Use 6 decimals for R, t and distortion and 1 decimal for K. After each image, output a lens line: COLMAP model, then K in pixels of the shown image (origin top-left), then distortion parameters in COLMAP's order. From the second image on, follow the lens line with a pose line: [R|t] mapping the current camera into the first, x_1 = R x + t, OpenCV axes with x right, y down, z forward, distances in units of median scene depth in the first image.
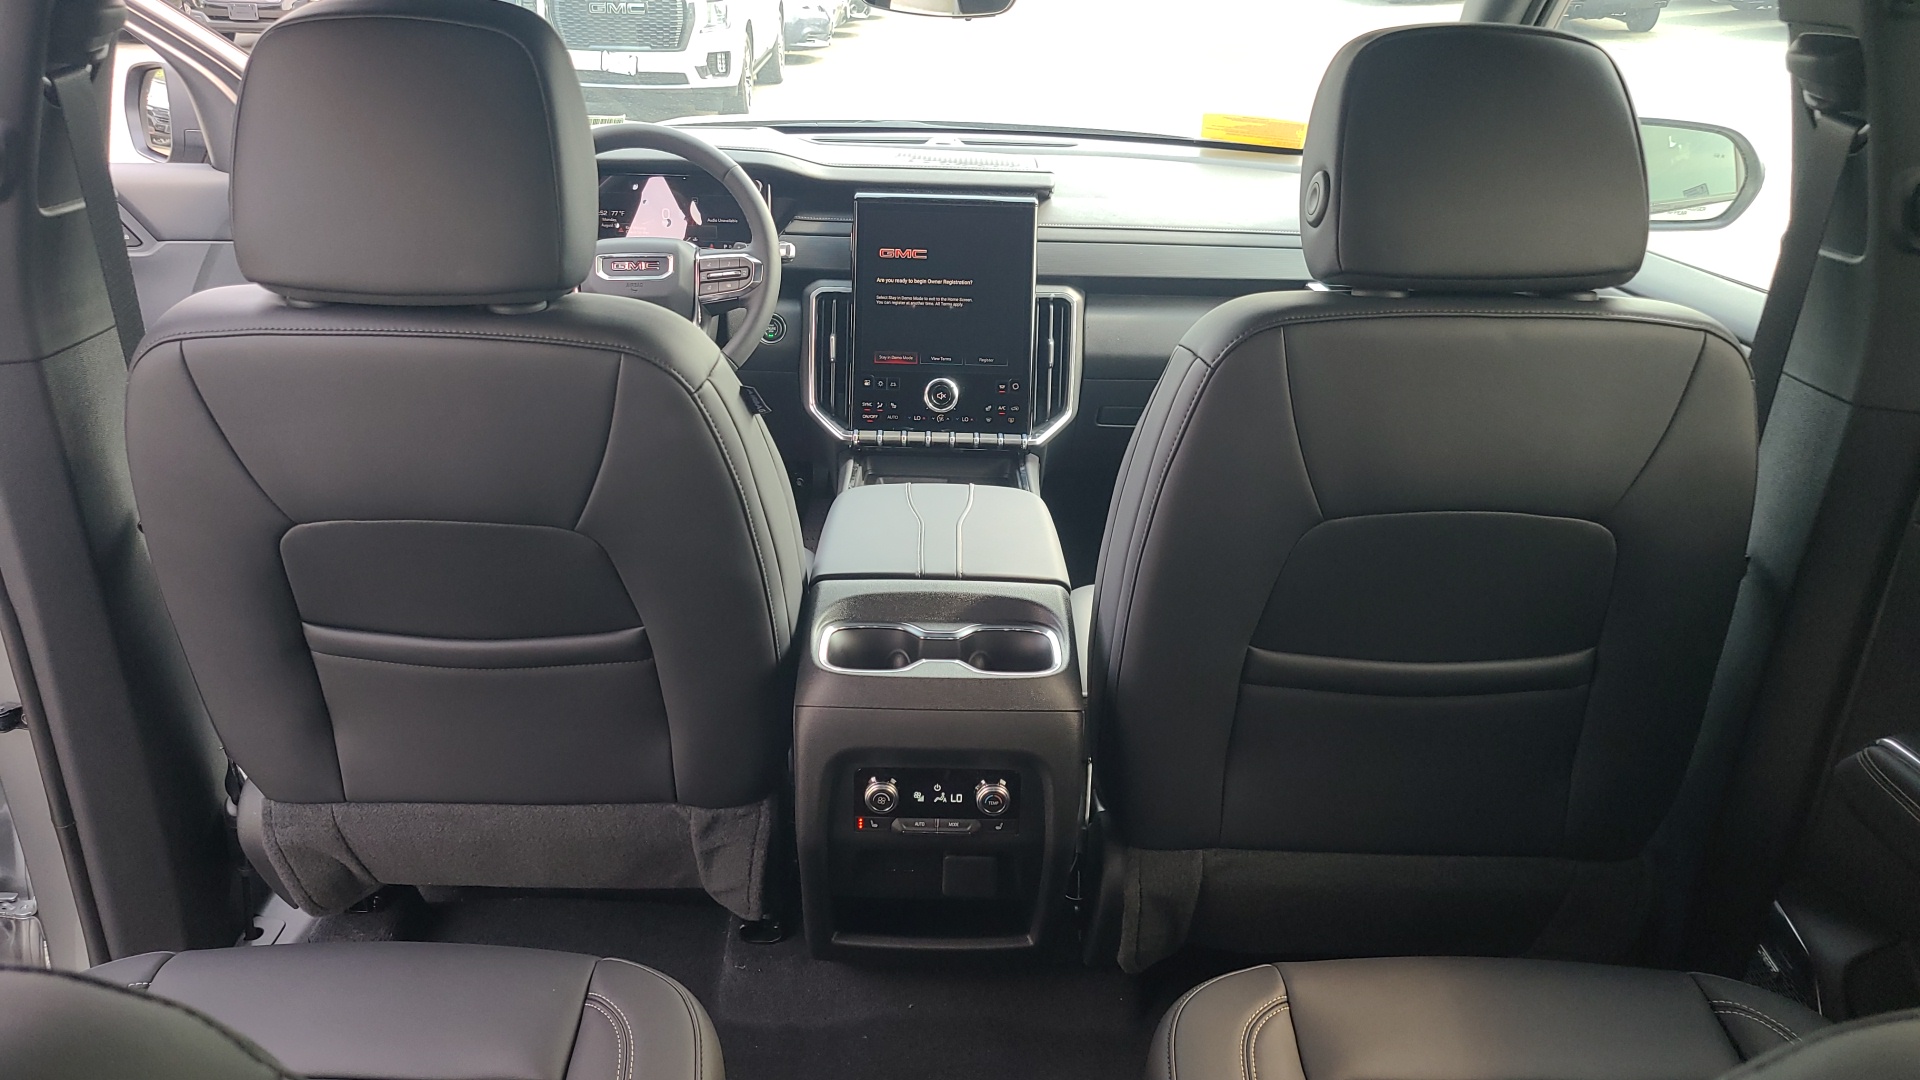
lens RADIAL K [[1406.5, 0, 947.7], [0, 1406.5, 546.2], [0, 0, 1]] dist [0.033174, -0.005086]
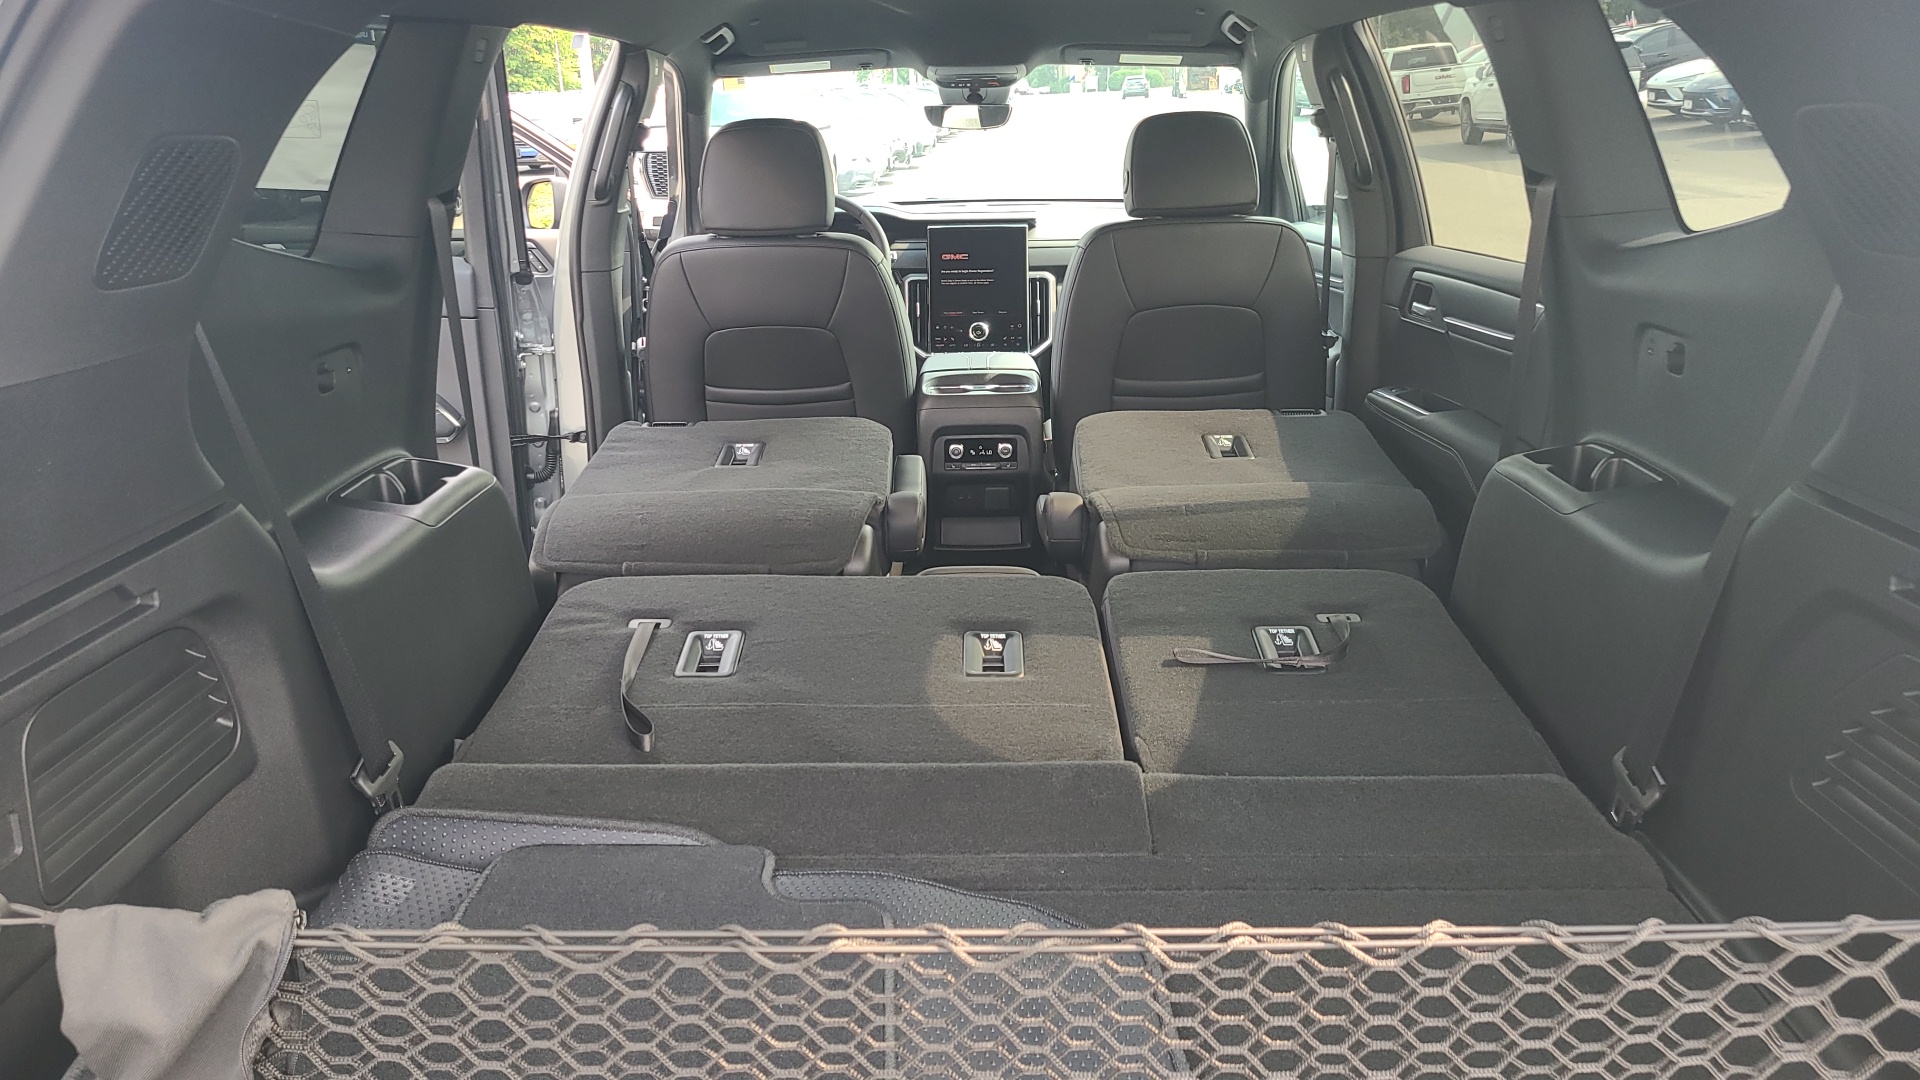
lens RADIAL K [[1428.5, 0, 947.0], [0, 1428.5, 542.9], [0, 0, 1]] dist [0.041898, -0.007373]
pose [[0.998772, -0.037126, -0.032795, 0.005044], [0.033474, 0.993841, -0.105639, 0.356308], [0.036515, 0.104412, 0.993864, -0.806454]]
